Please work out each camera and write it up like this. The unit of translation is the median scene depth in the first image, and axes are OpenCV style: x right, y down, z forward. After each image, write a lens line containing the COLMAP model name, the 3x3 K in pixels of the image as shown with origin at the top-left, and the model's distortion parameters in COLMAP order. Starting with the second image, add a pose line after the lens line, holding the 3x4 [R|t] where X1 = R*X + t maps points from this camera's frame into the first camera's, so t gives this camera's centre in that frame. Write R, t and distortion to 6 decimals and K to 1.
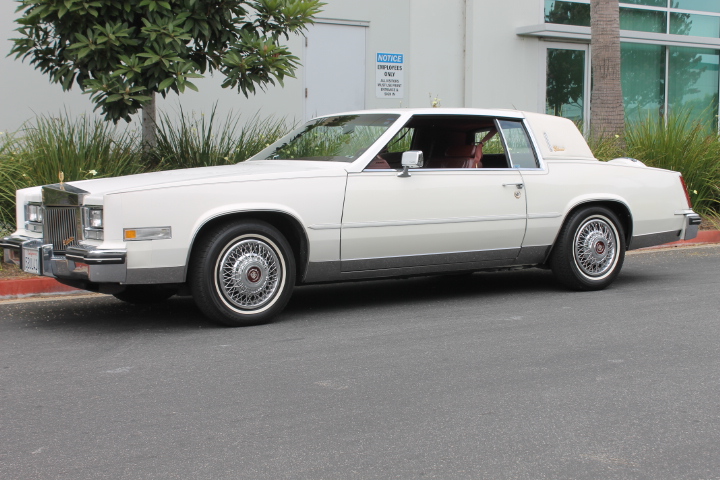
lens RADIAL K [[1112.4, 0, 360.0], [0, 1112.4, 240.0], [0, 0, 1]] dist [-0.031216, -0.076072]
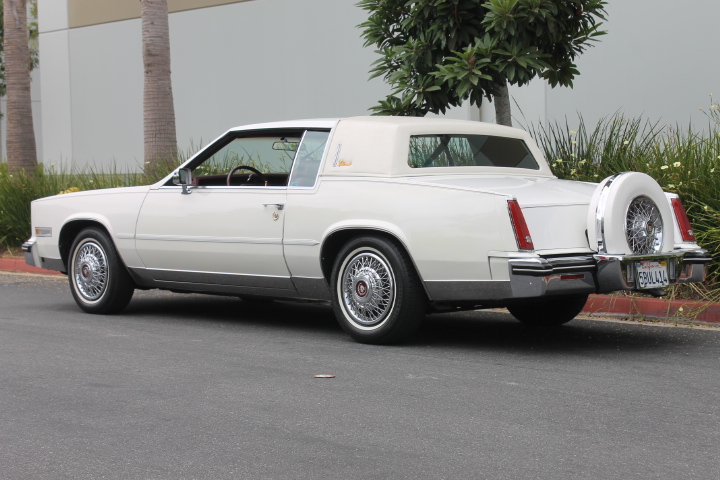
lens RADIAL K [[1390.5, 0, 360.0], [0, 1390.5, 240.0], [0, 0, 1]] dist [-0.011272, -0.024878]
pose [[0.176295, 0.048408, -0.983146, 1.225694], [-0.061186, 0.997398, 0.038138, -0.067340], [0.982434, 0.053431, 0.178798, 0.855026]]
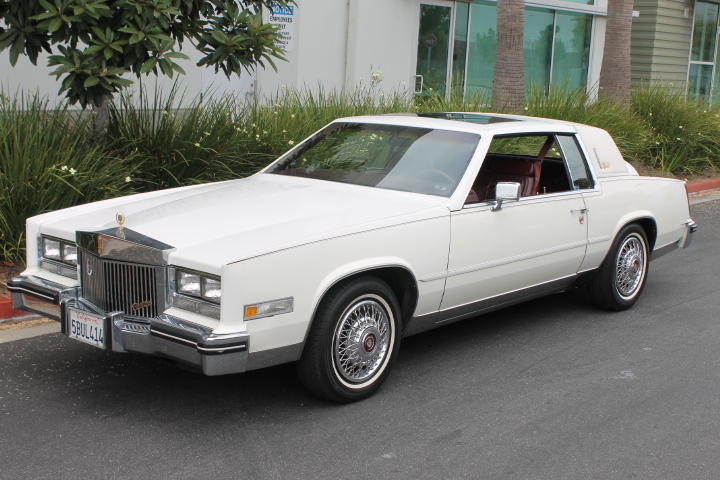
lens RADIAL K [[999.3, 0, 360.0], [0, 999.3, 240.0], [0, 0, 1]] dist [-0.067220, -0.015263]
pose [[0.966453, -0.001194, 0.256841, -0.248135], [-0.025940, 0.994423, 0.102230, -0.102931], [-0.255531, -0.105463, 0.961031, 0.240053]]
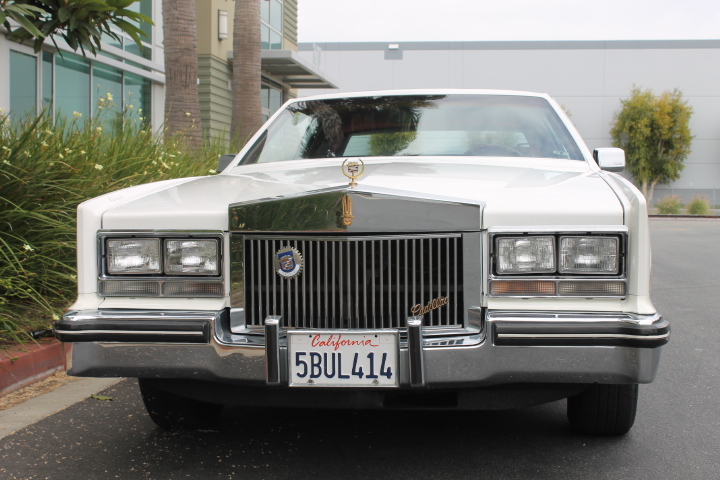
lens RADIAL K [[1112.4, 0, 360.0], [0, 1112.4, 240.0], [0, 0, 1]] dist [-0.031216, -0.076072]
pose [[0.669859, -0.016652, 0.742301, -0.528343], [0.045687, 0.998778, -0.018823, -0.016995], [-0.741081, 0.046522, 0.669802, 0.597418]]
